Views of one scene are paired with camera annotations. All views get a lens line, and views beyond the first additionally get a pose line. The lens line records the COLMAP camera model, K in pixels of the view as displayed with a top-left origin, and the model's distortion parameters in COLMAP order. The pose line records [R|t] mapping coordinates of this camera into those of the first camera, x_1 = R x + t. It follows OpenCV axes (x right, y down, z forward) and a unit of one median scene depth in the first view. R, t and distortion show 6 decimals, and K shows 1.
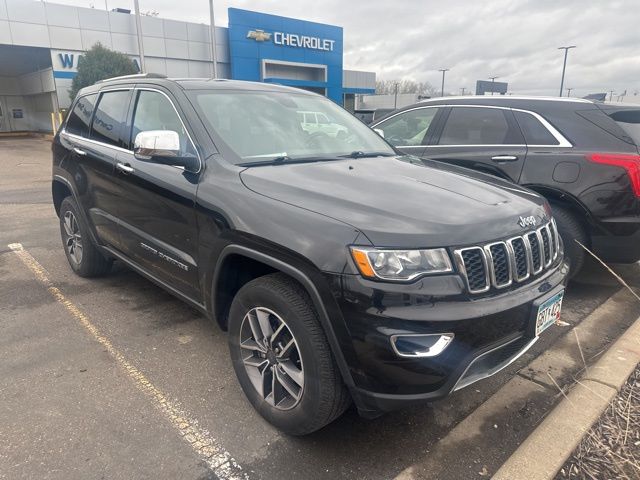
lens RADIAL K [[462.2, 0, 320.0], [0, 462.2, 240.0], [0, 0, 1]] dist [-0.004034, -0.002670]
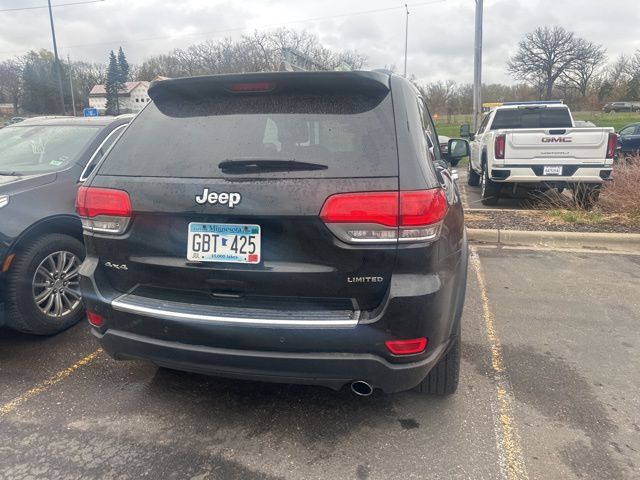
lens RADIAL K [[454.8, 0, 321.7], [0, 454.8, 235.0], [0, 0, 1]] dist [0.025213, -0.030441]
pose [[-0.530020, -0.181642, 0.828303, -0.959223], [0.228574, 0.910032, 0.345827, -0.381682], [-0.816598, 0.372623, -0.440816, 1.423079]]
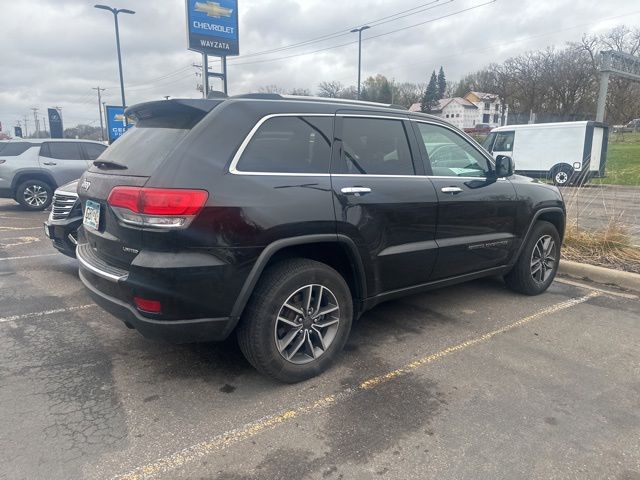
lens RADIAL K [[449.3, 0, 322.7], [0, 449.3, 247.3], [0, 0, 1]] dist [0.029770, -0.036082]
pose [[0.091061, -0.214906, 0.972380, -1.181268], [0.253753, 0.949213, 0.186023, -0.235567], [-0.962973, 0.229805, 0.140969, 0.894109]]
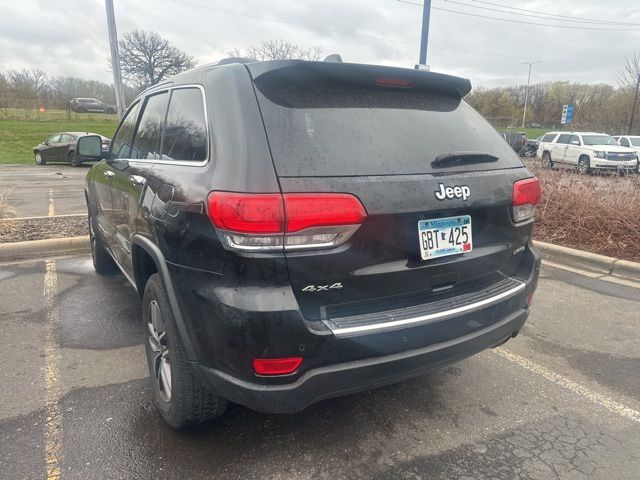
lens RADIAL K [[454.8, 0, 321.7], [0, 454.8, 235.0], [0, 0, 1]] dist [0.025213, -0.030441]
pose [[-0.978384, -0.067854, 0.195348, -0.514754], [0.029087, 0.890091, 0.454854, -0.453046], [-0.204741, 0.450704, -0.868877, 1.722201]]
